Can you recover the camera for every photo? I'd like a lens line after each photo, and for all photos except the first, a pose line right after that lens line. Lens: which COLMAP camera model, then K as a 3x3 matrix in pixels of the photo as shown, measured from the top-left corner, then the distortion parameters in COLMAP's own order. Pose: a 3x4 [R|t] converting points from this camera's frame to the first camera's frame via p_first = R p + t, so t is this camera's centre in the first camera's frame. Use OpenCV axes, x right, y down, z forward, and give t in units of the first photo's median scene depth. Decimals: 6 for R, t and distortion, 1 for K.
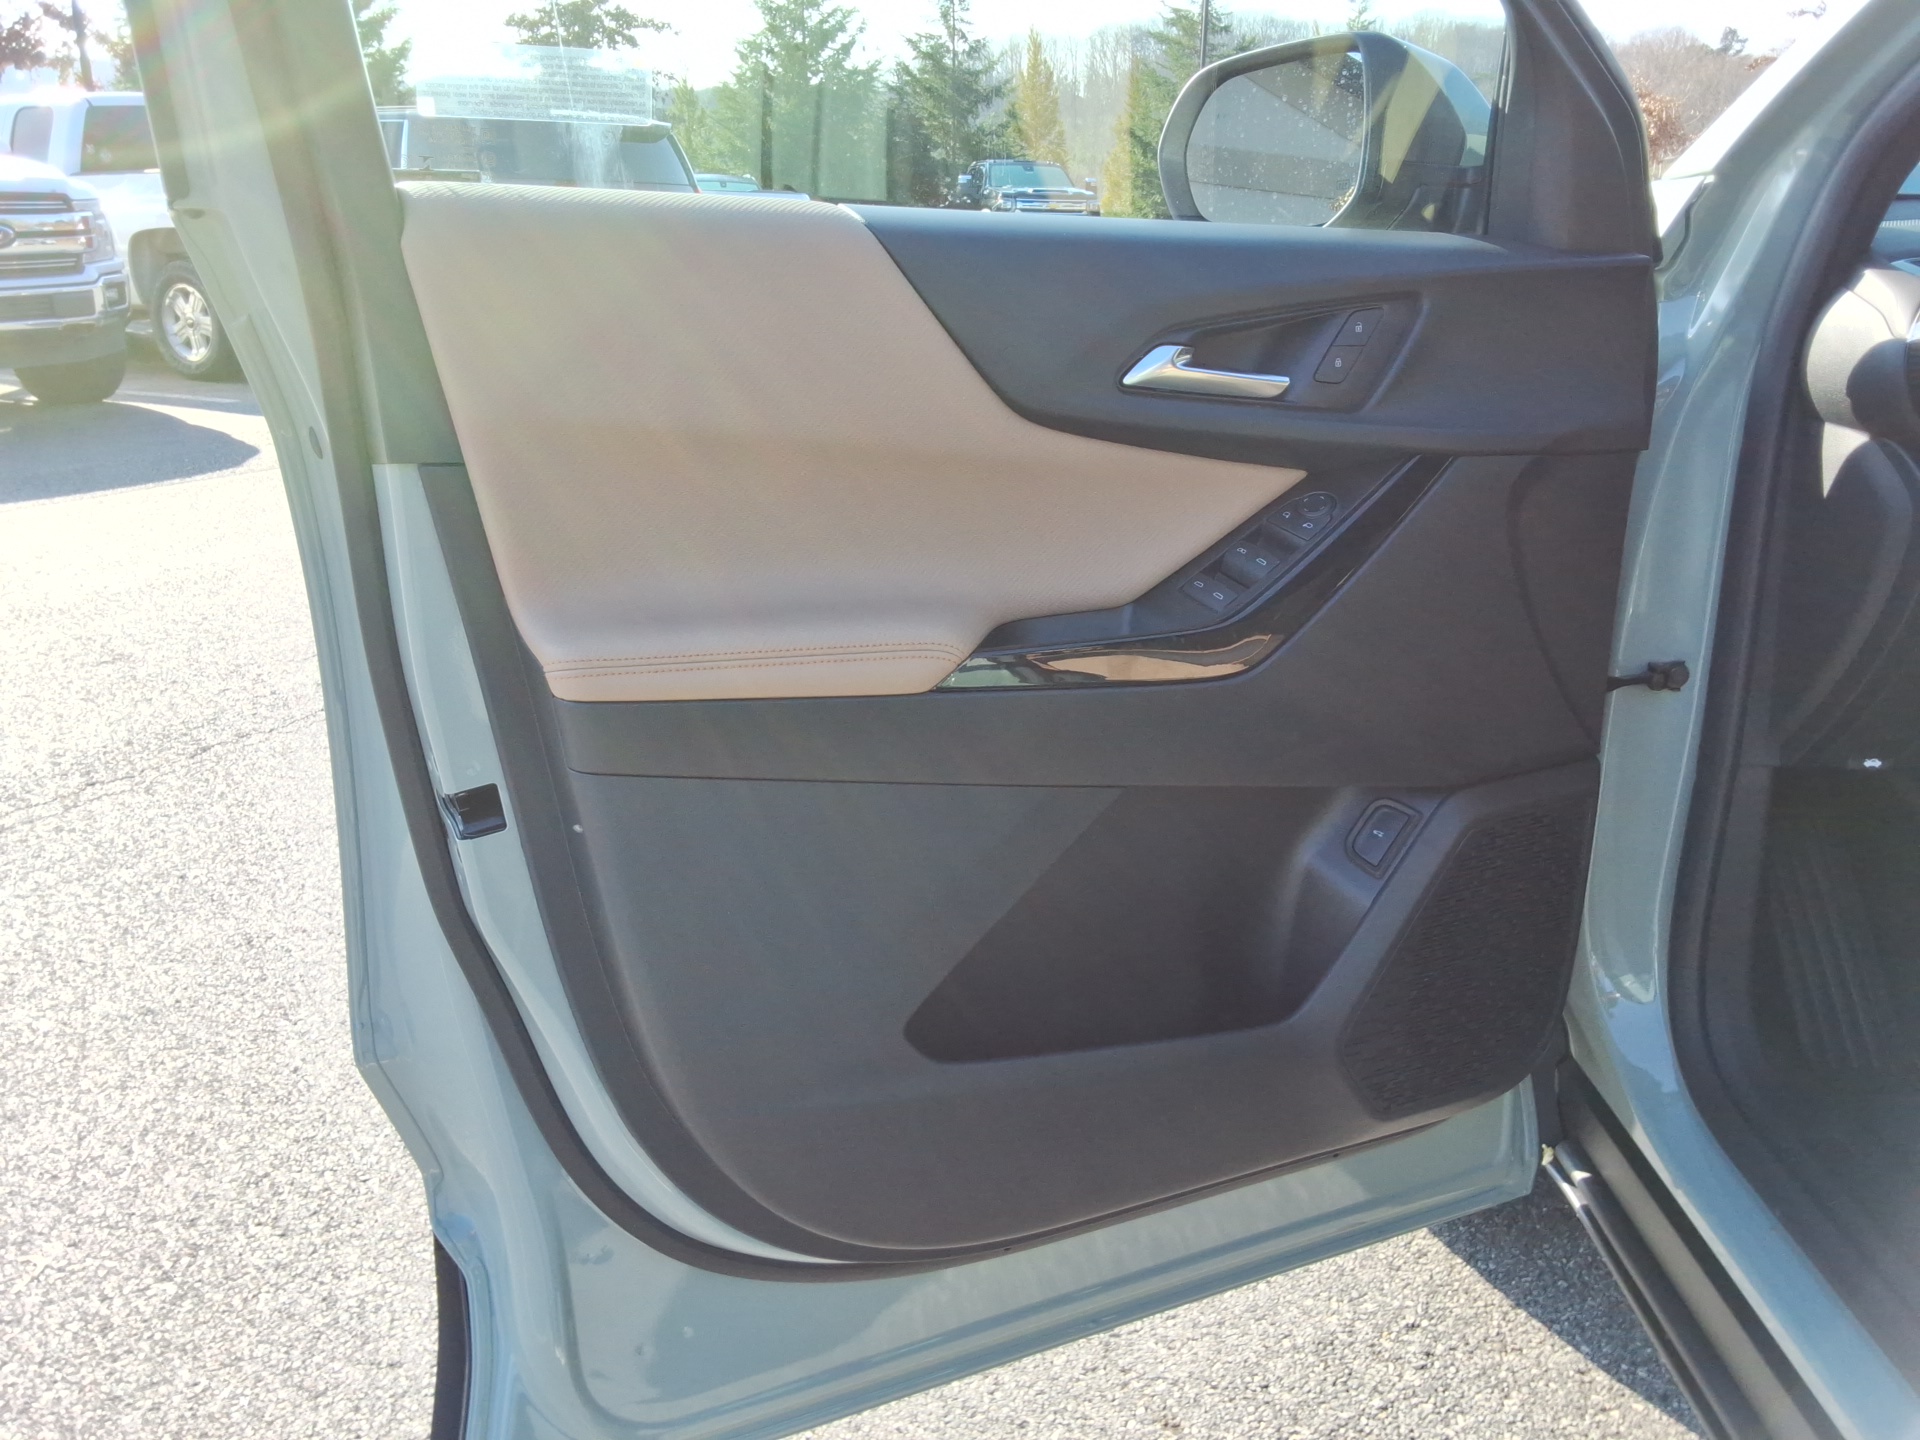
lens RADIAL K [[1552.3, 0, 978.4], [0, 1552.3, 699.1], [0, 0, 1]] dist [0.134494, -0.215235]
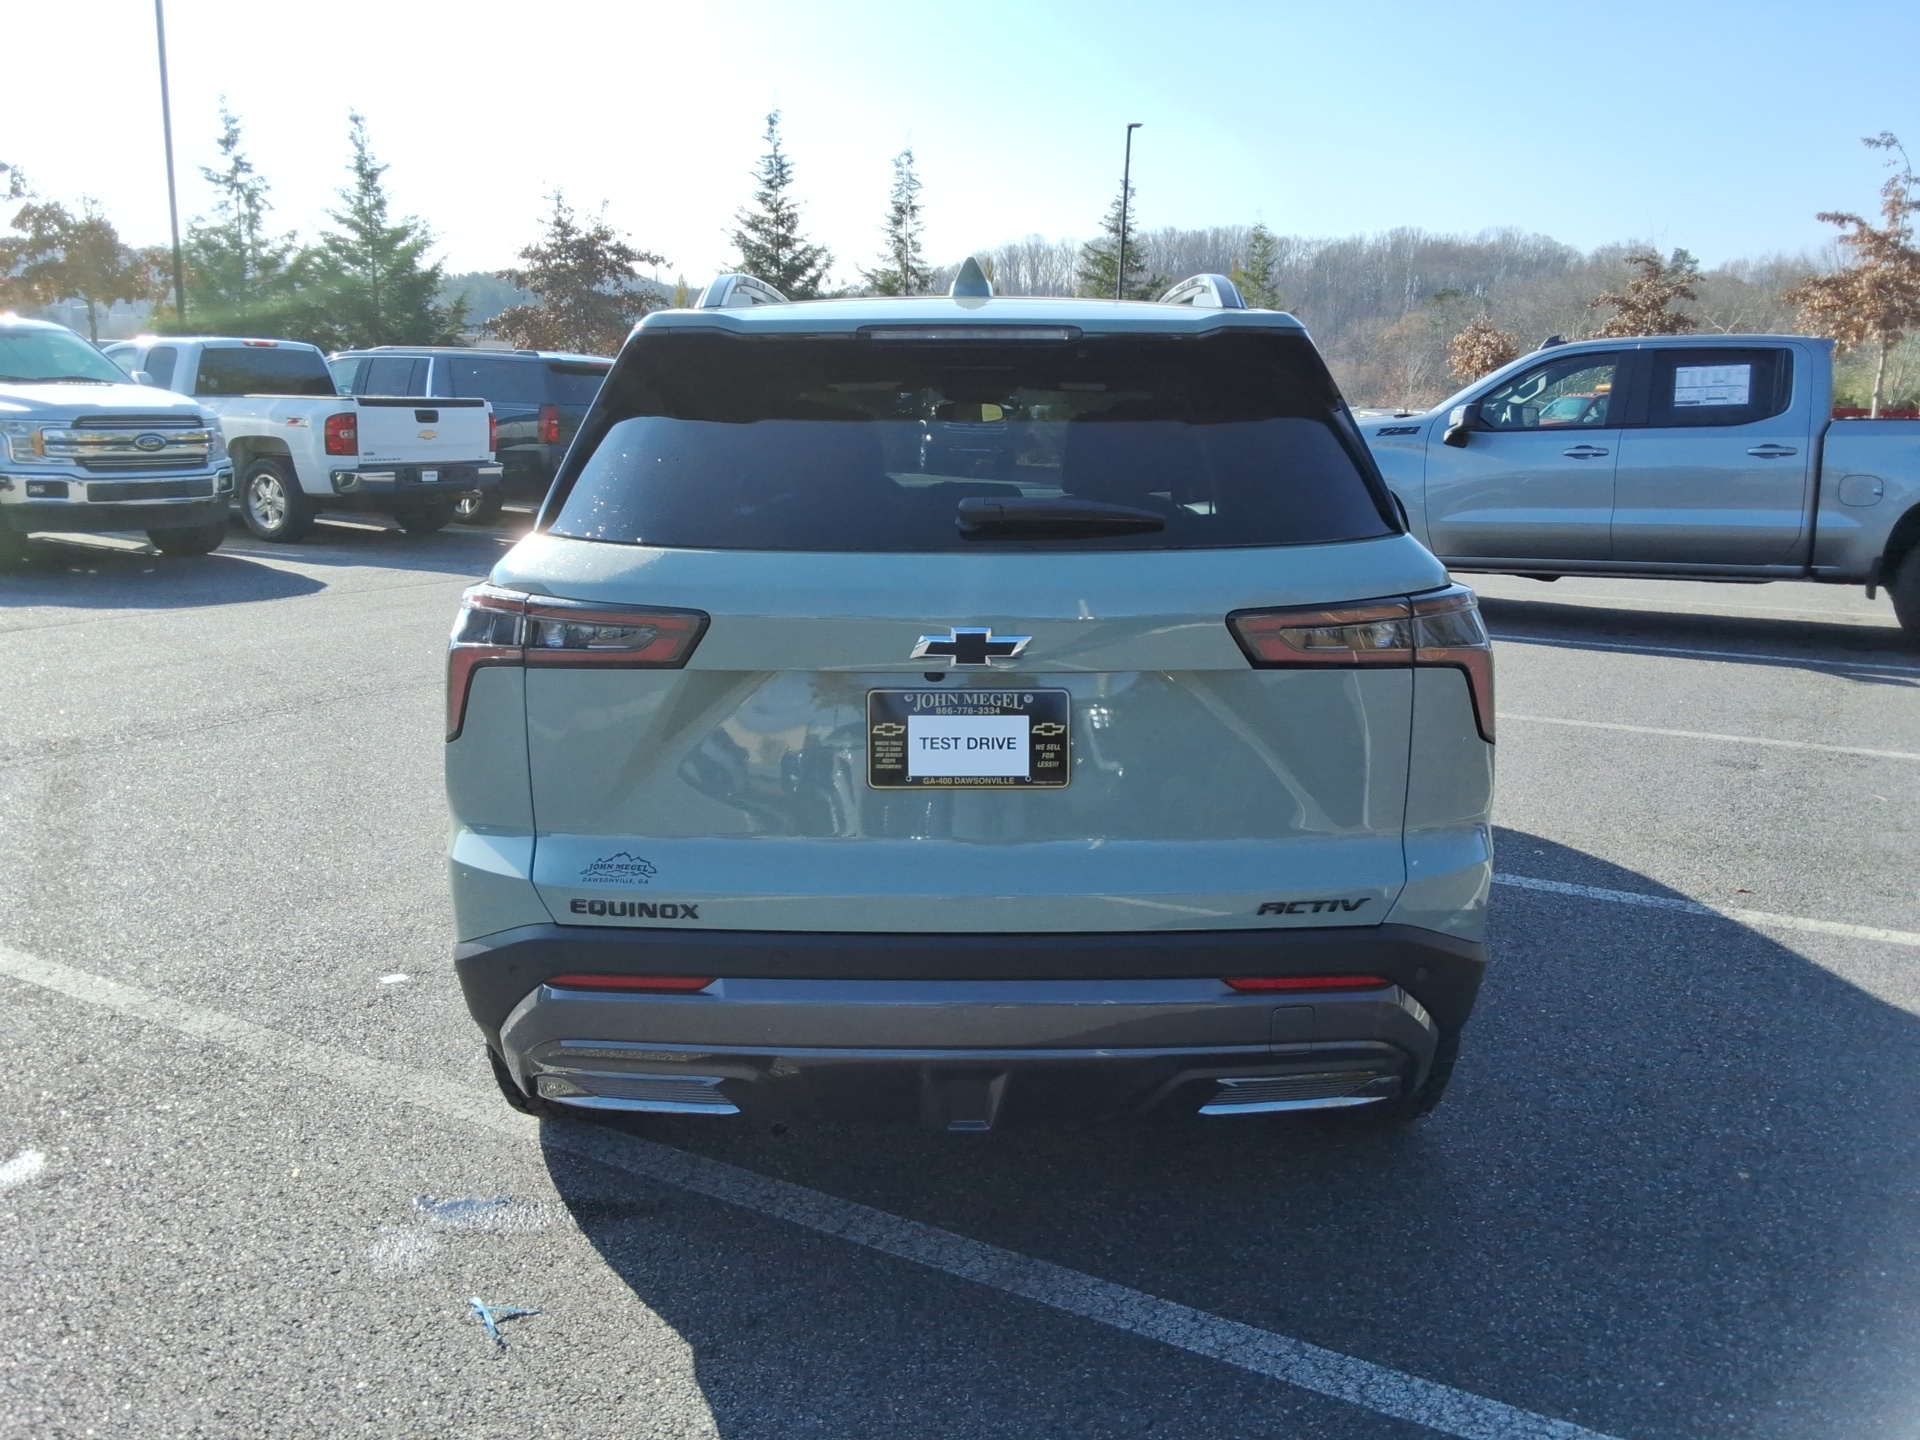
lens RADIAL K [[1530.7, 0, 971.7], [0, 1530.7, 708.5], [0, 0, 1]] dist [0.132301, -0.208863]
pose [[0.999869, 0.016185, 0.000511, 0.125077], [-0.016036, 0.994047, -0.107762, 0.082164], [-0.002252, 0.107739, 0.994177, -0.349464]]
